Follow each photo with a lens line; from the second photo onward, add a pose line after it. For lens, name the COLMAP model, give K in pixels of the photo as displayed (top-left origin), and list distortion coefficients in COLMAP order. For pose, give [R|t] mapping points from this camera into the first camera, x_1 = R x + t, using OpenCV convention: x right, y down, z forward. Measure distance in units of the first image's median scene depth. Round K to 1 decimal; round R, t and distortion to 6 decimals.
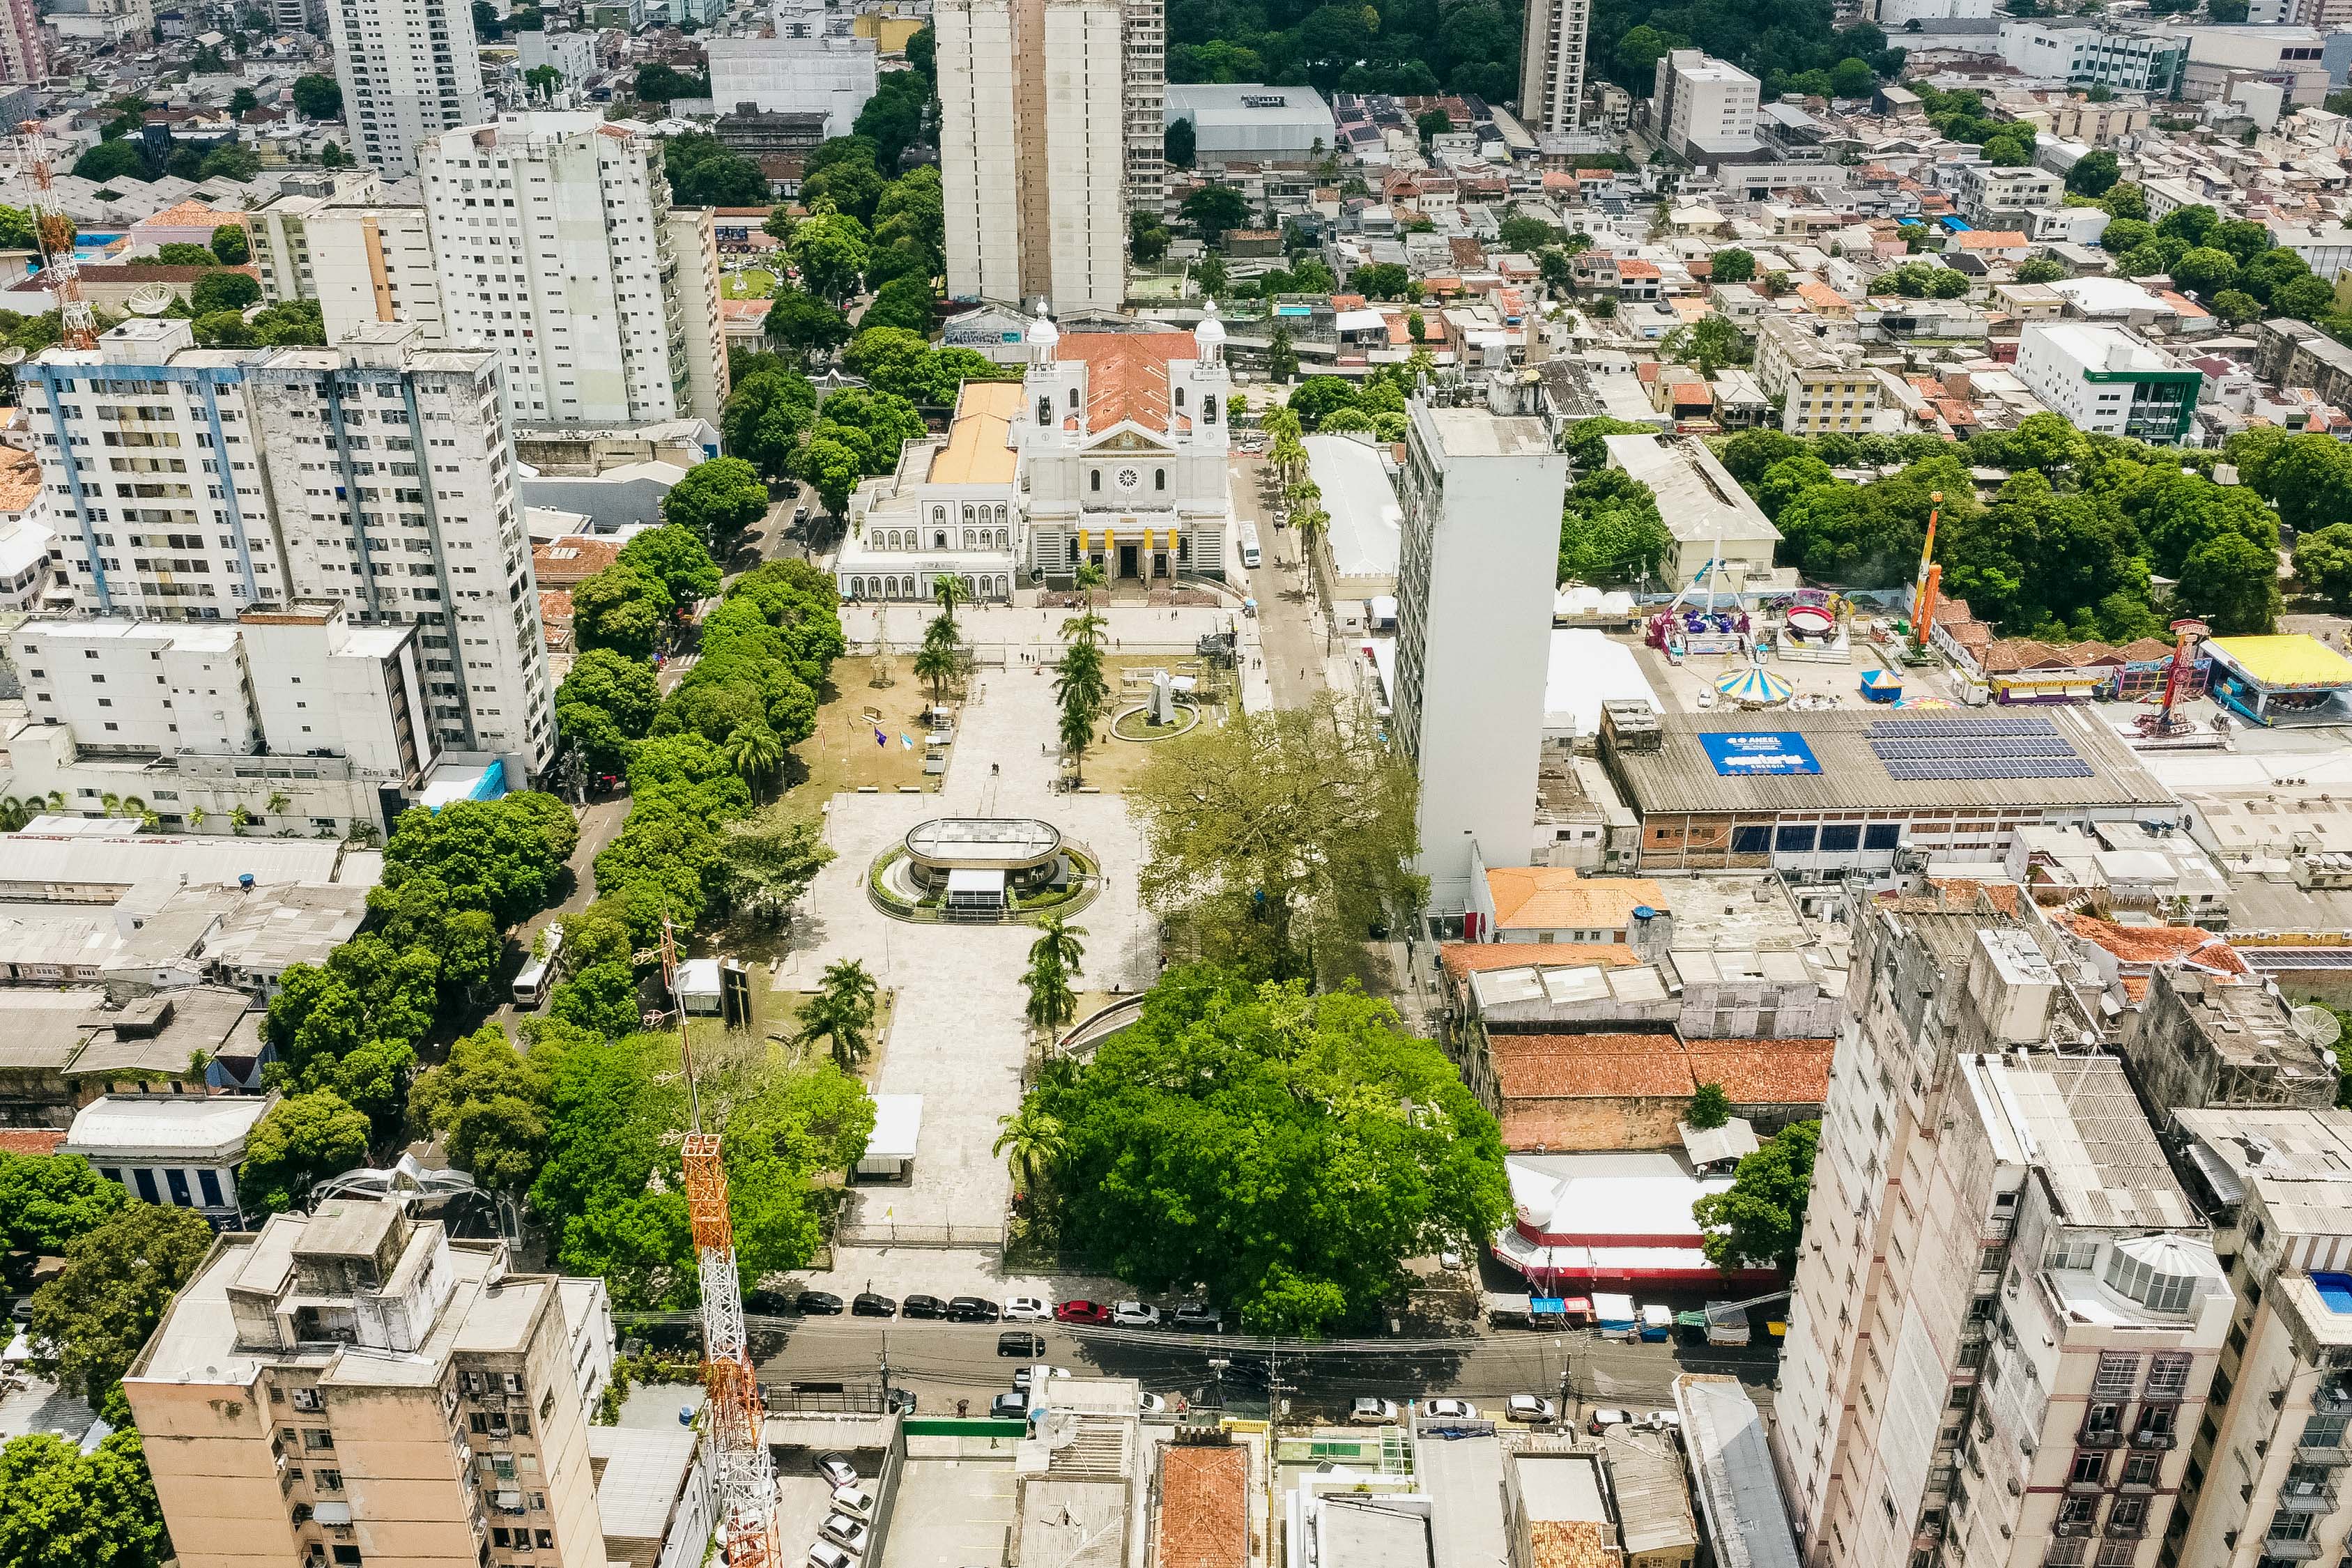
lens RADIAL K [[2095.5, 0, 1146.5], [0, 2095.5, 789.1], [0, 0, 1]] dist [0.009156, -0.003345]
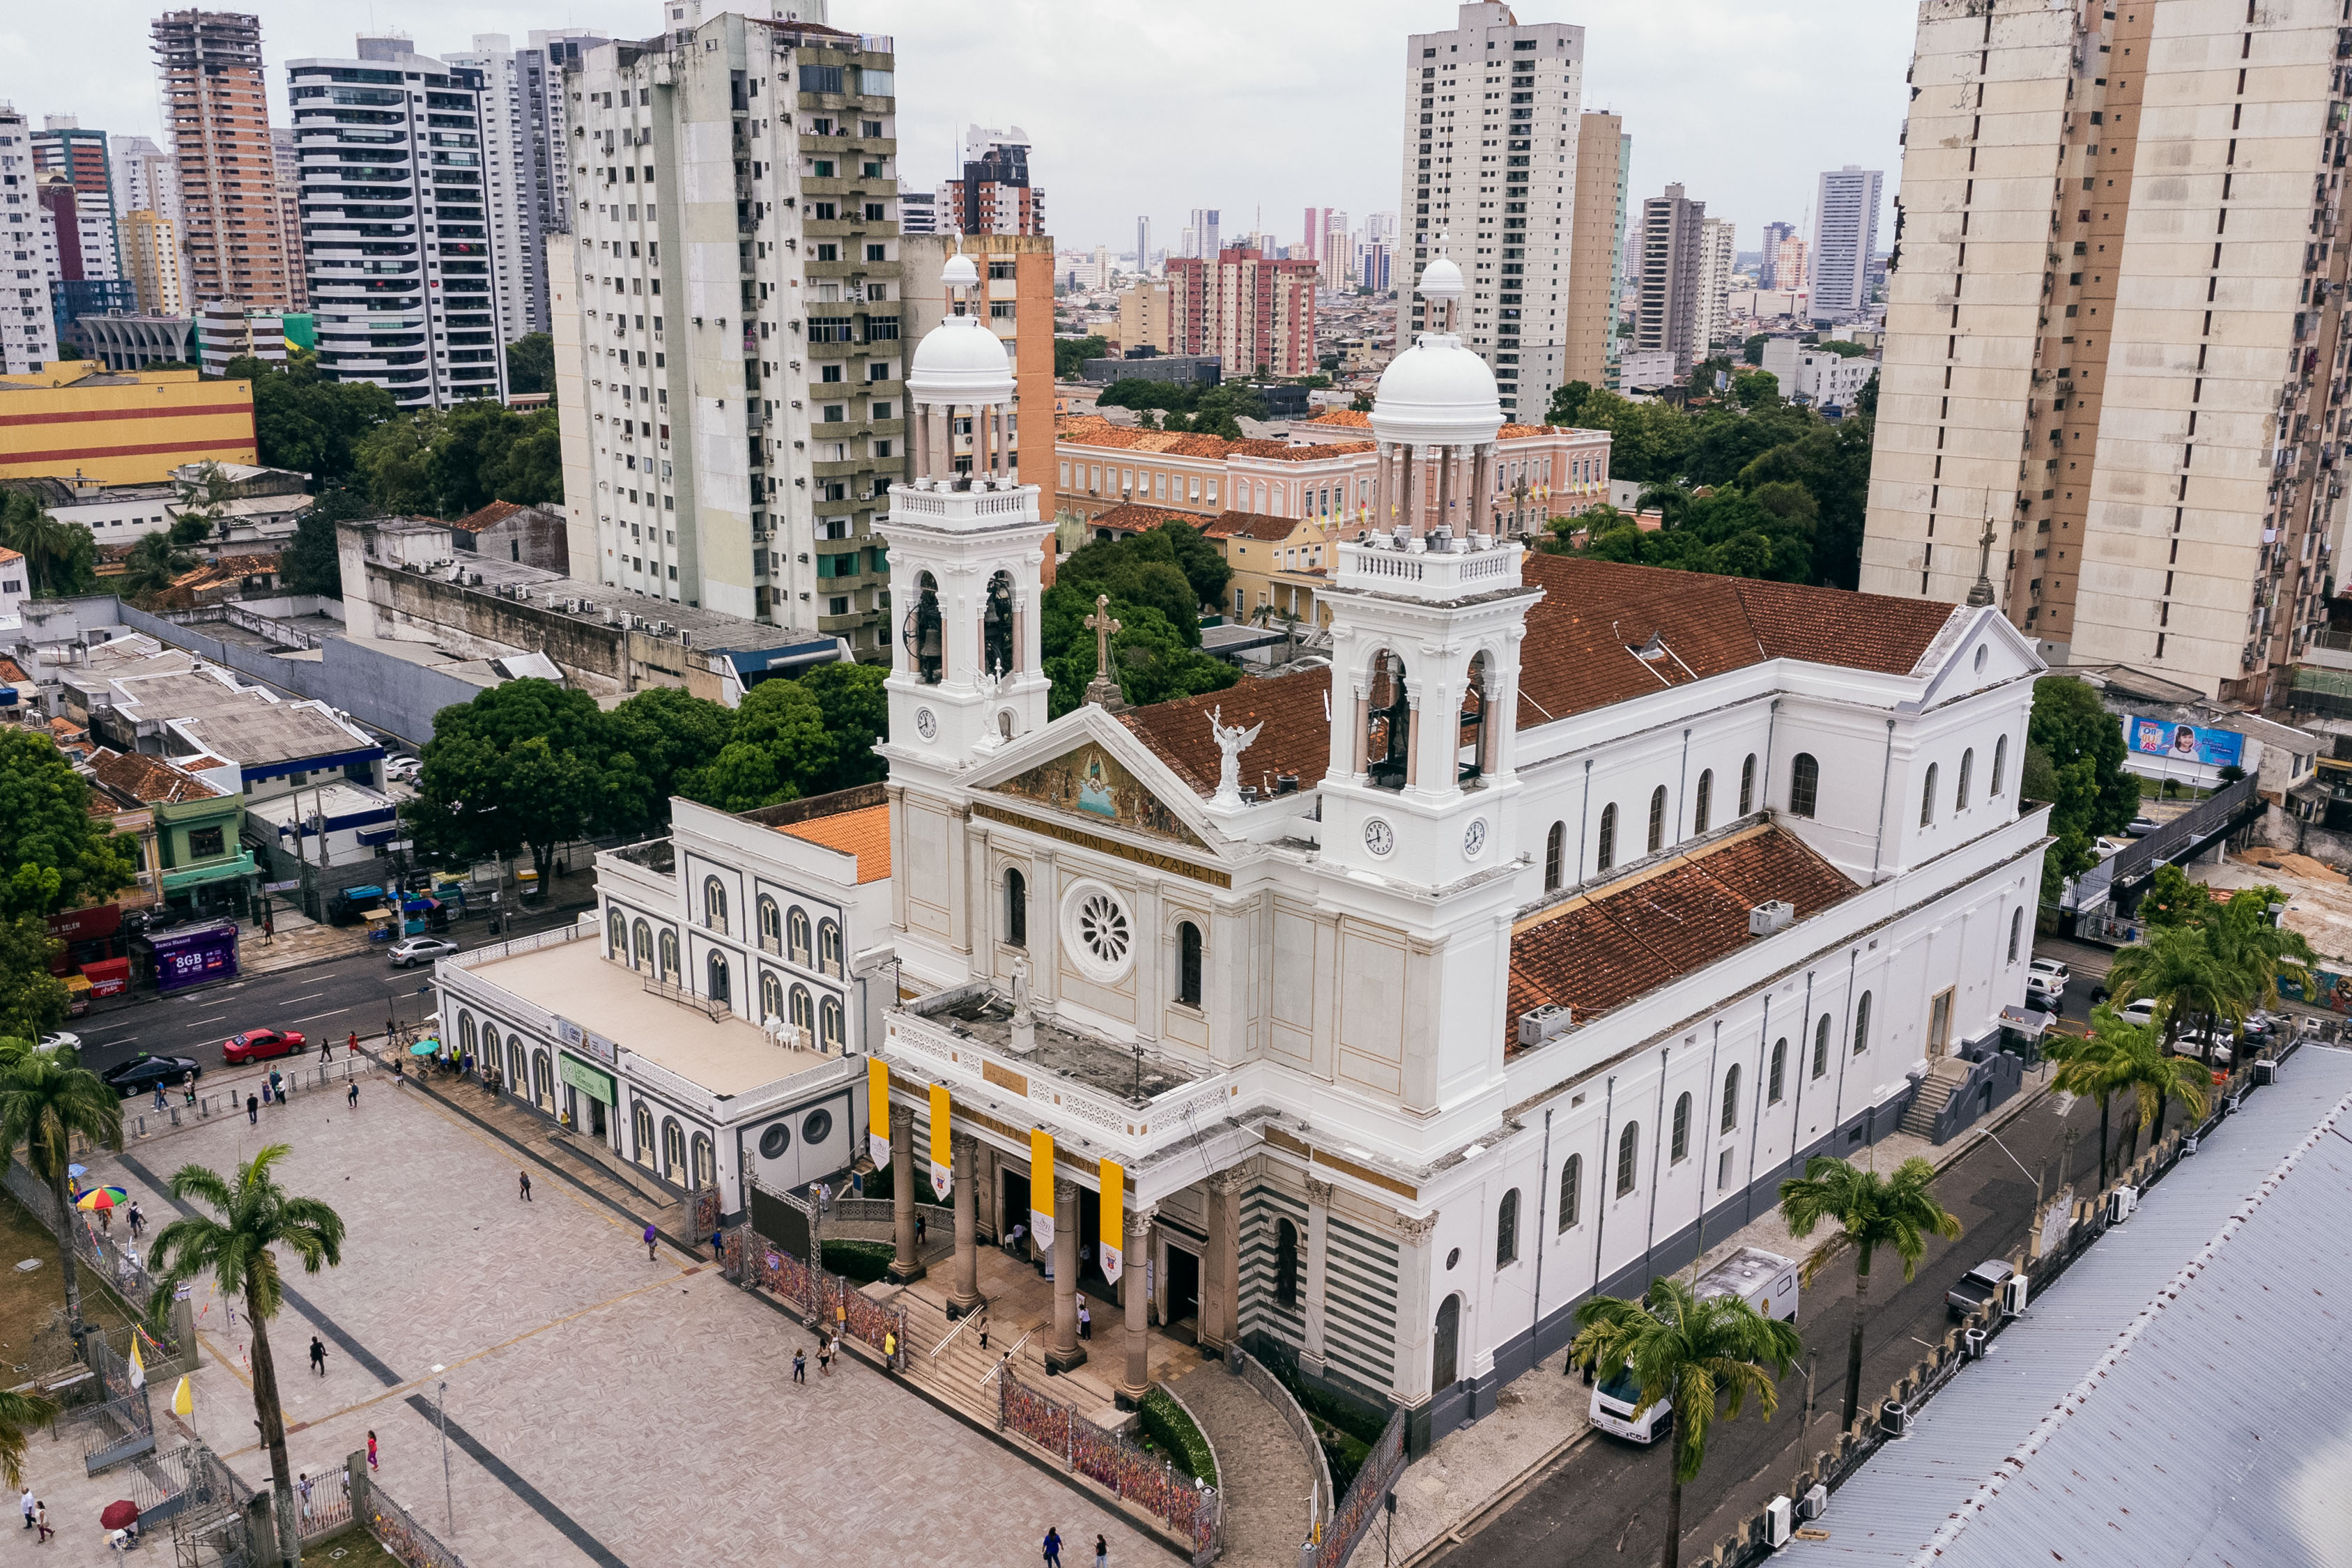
lens RADIAL K [[2019.6, 0, 1146.5], [0, 2019.6, 787.9], [0, 0, 1]] dist [0.022979, 0.001121]
pose [[0.712132, 0.190736, -0.675639, 0.148925], [-0.334667, 0.938230, -0.087876, -0.131582], [0.617143, 0.288693, 0.731977, 0.740115]]
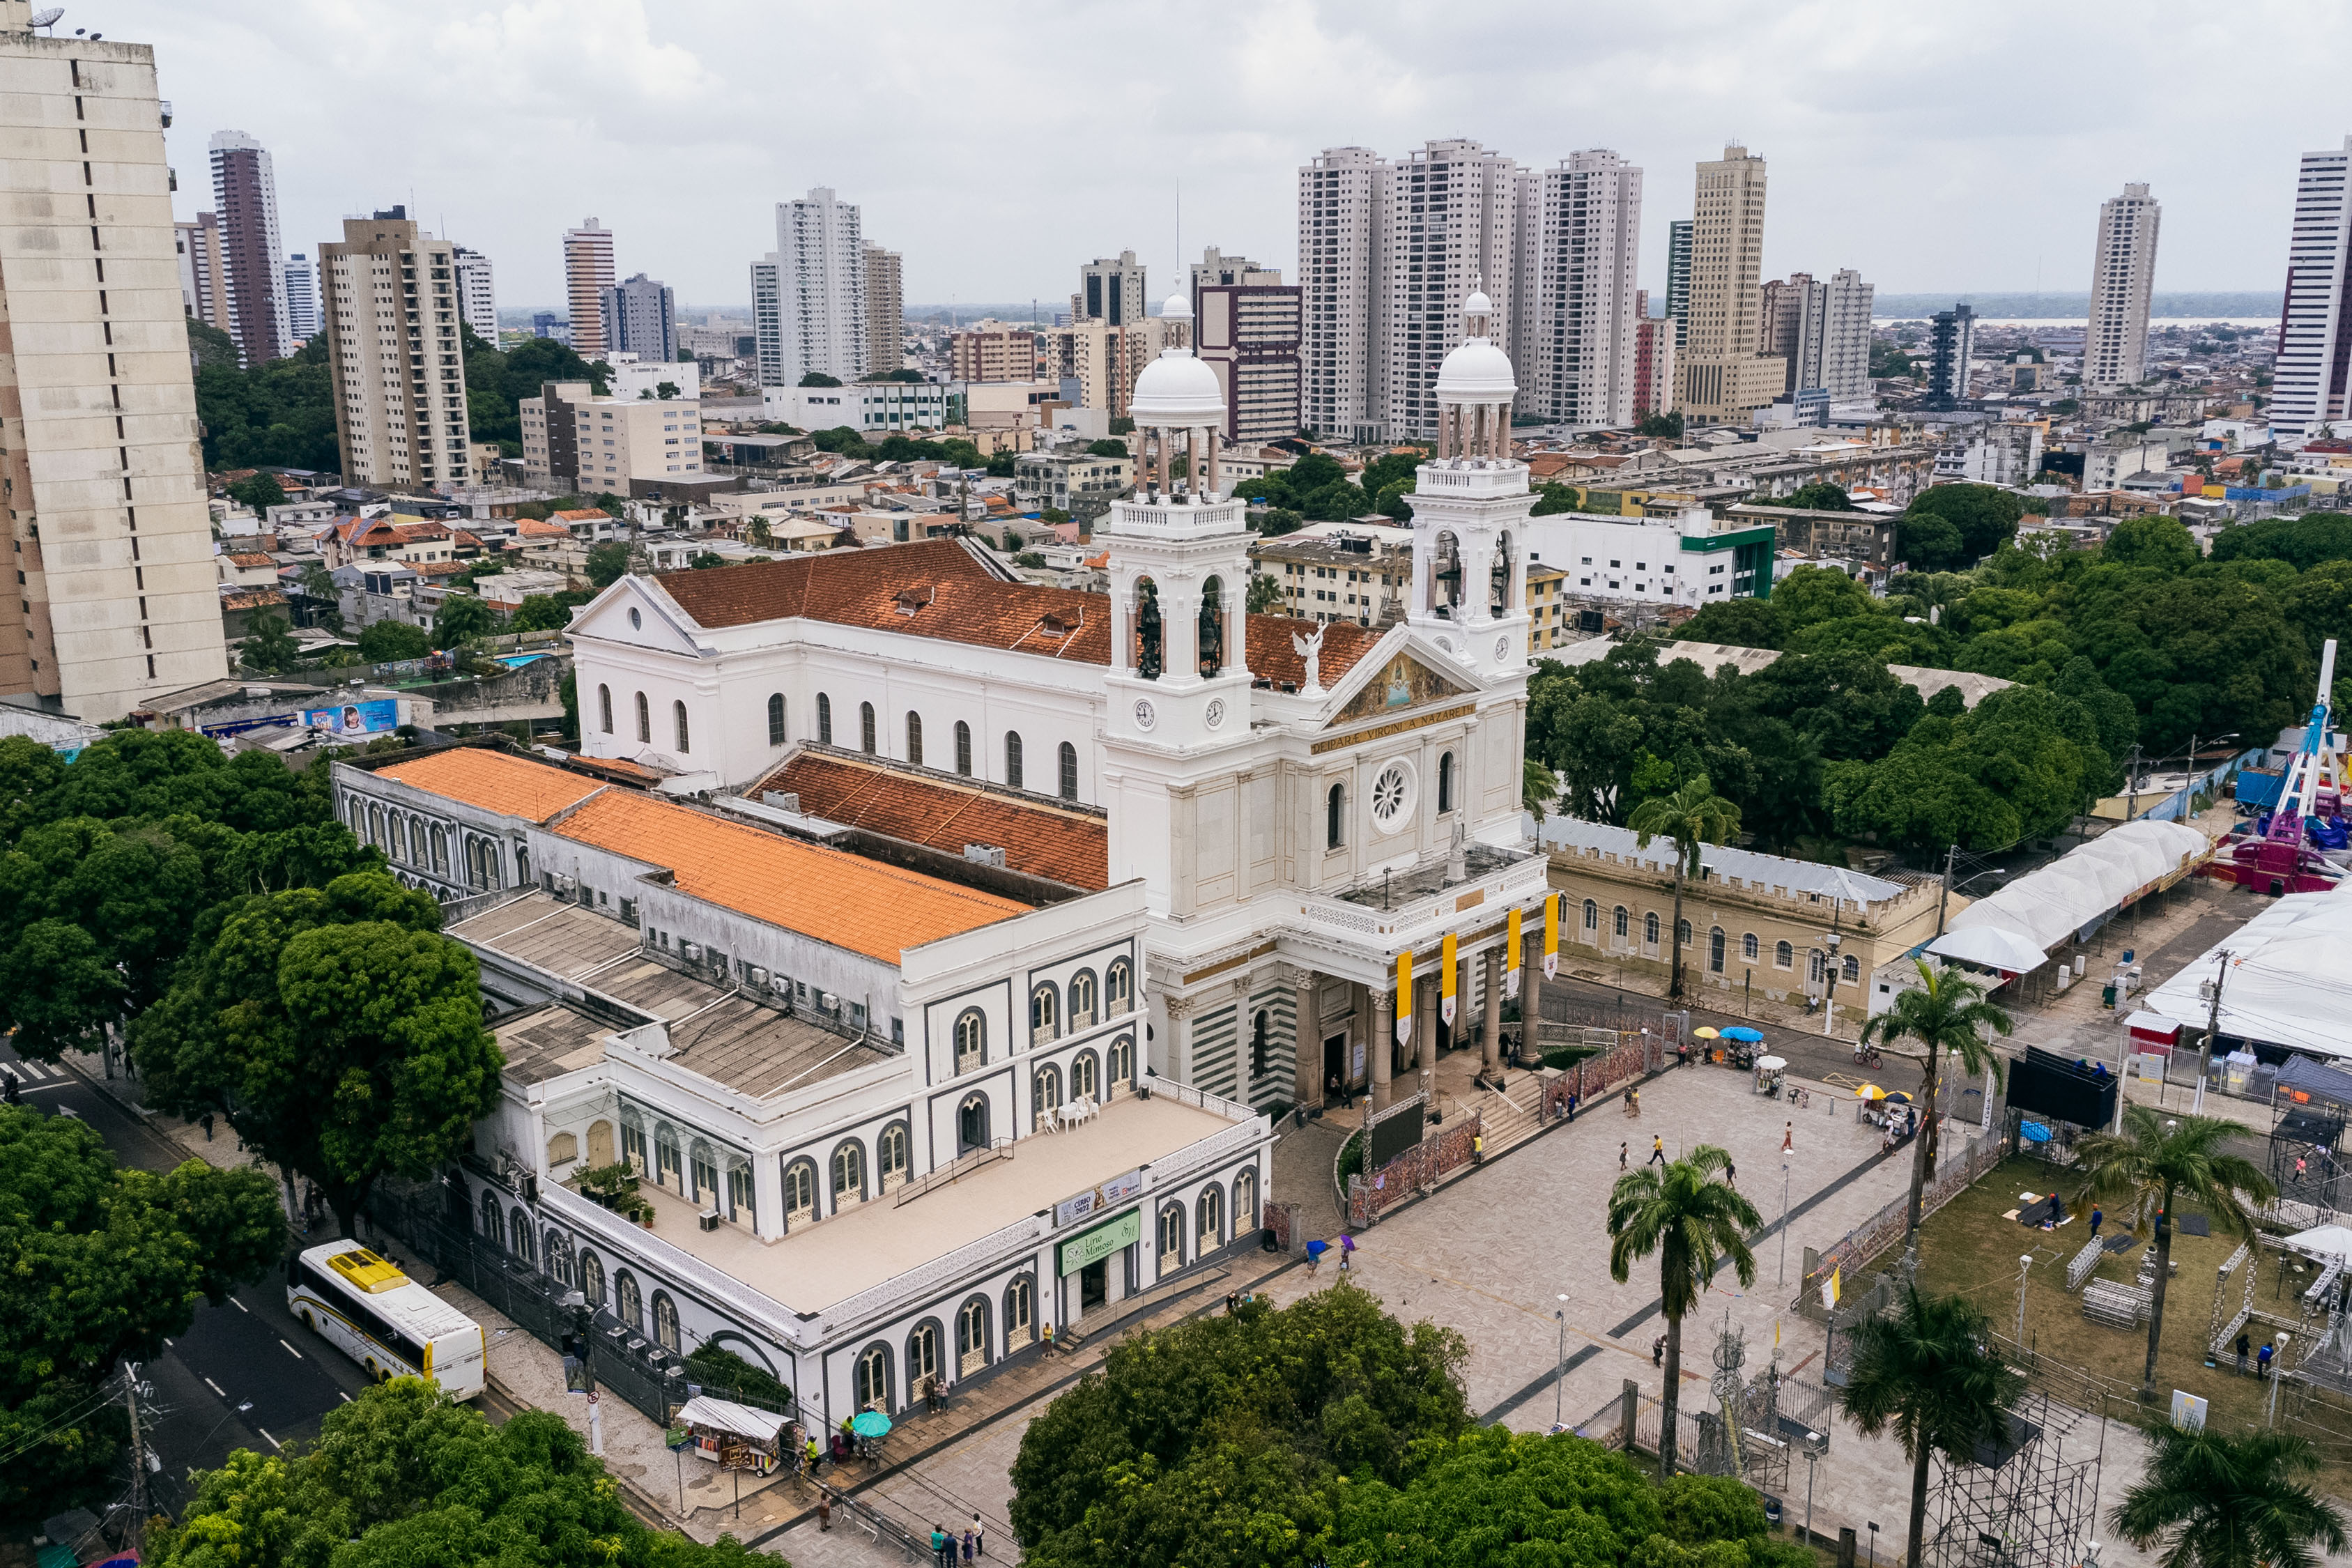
lens RADIAL K [[2019.6, 0, 1146.5], [0, 2019.6, 787.9], [0, 0, 1]] dist [0.022979, 0.001121]
pose [[0.694987, -0.169809, 0.698683, -0.249584], [0.337346, 0.935132, -0.108285, -0.115115], [-0.634973, 0.310955, 0.707189, 0.715899]]
